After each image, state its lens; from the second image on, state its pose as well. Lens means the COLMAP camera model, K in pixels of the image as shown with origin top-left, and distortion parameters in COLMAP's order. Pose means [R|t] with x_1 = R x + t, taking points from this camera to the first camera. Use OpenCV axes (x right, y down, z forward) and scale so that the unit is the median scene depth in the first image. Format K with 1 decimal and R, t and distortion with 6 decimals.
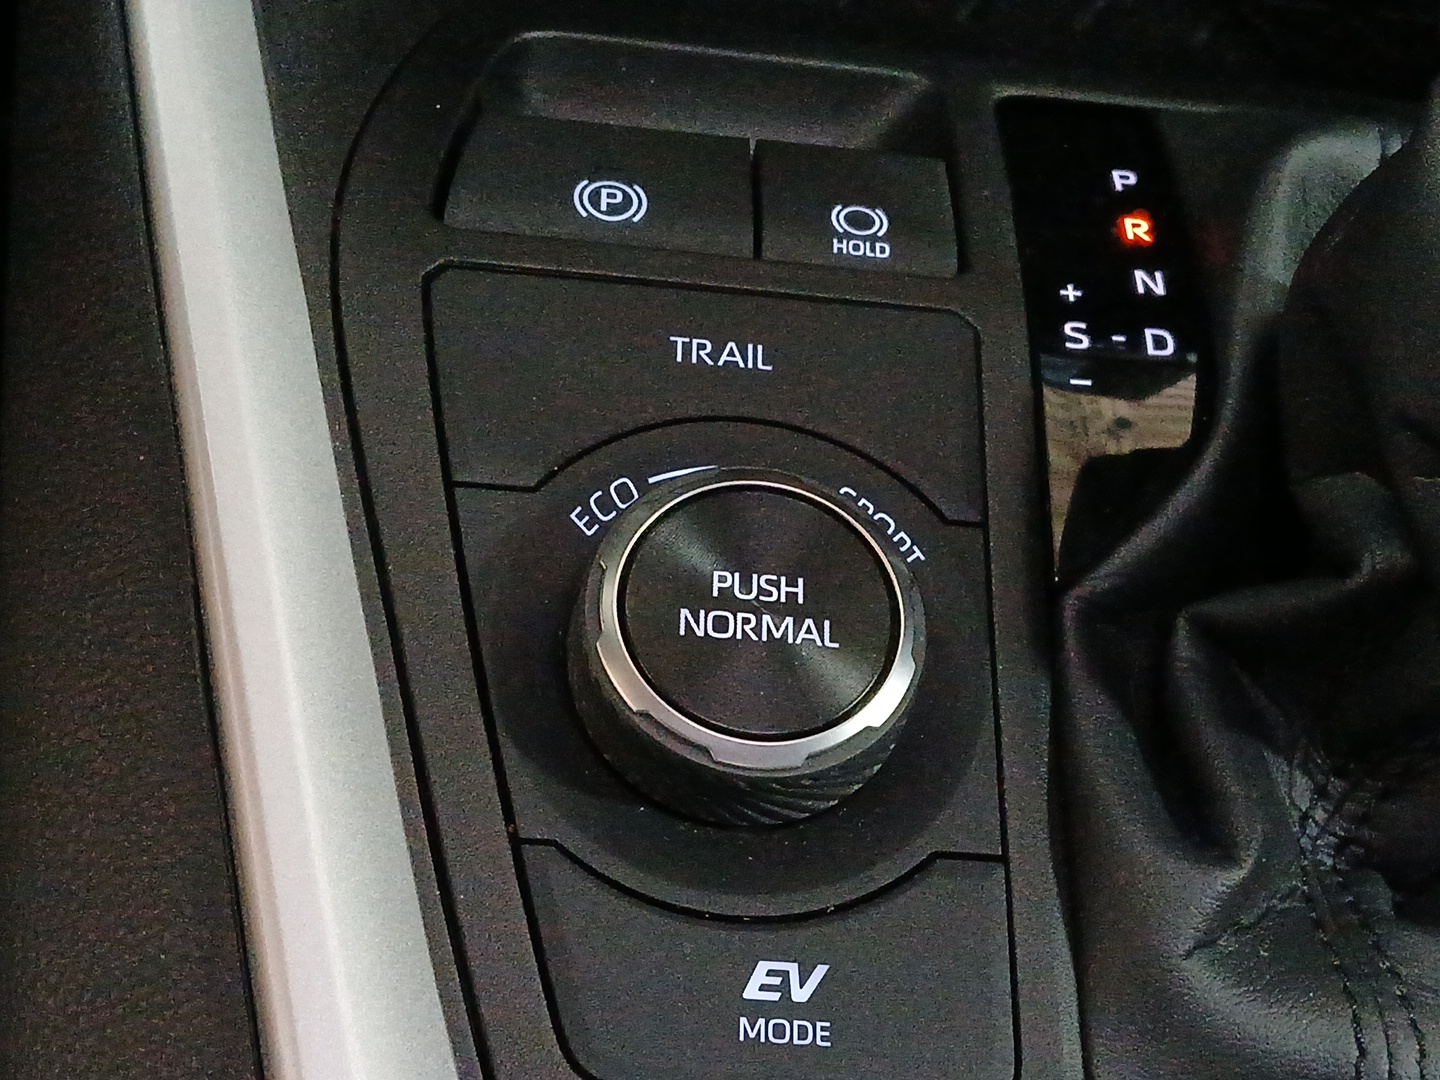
lens RADIAL K [[2015.5, 0, 720.0], [0, 2015.5, 540.0], [0, 0, 1]] dist [0.209218, -0.882141]
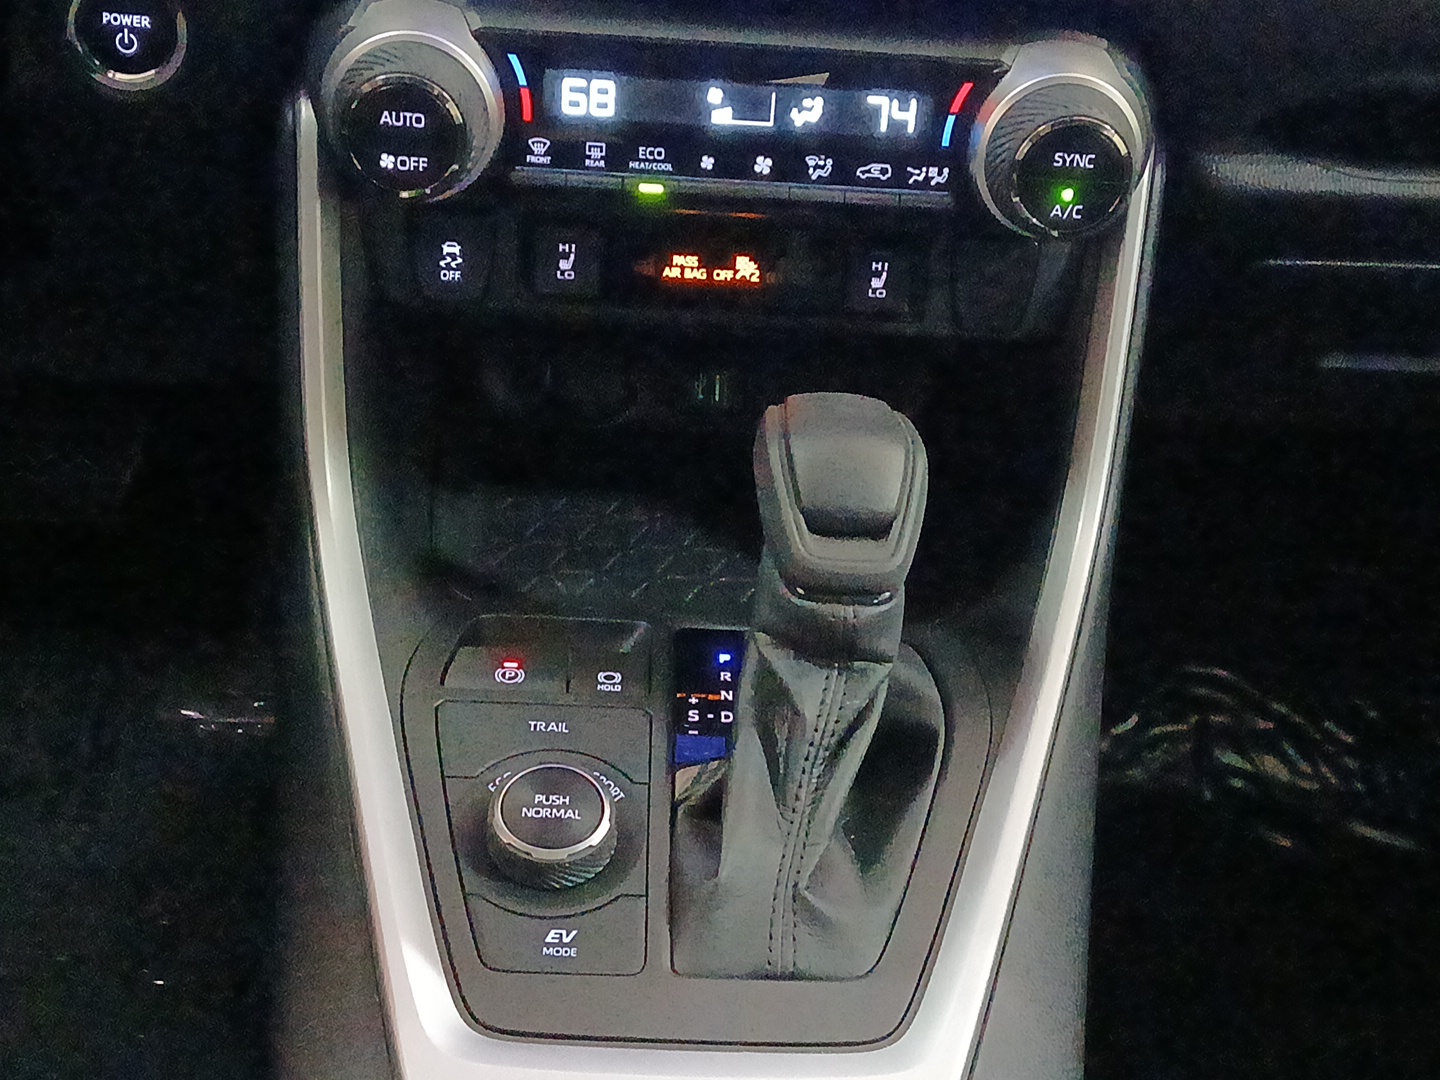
lens RADIAL K [[2015.5, 0, 720.0], [0, 2015.5, 540.0], [0, 0, 1]] dist [0.209218, -0.882141]
pose [[0.997259, -0.064259, -0.036666, 0.371604], [0.051007, 0.956153, -0.288392, 0.492656], [0.053590, 0.285731, 0.956810, -1.734099]]
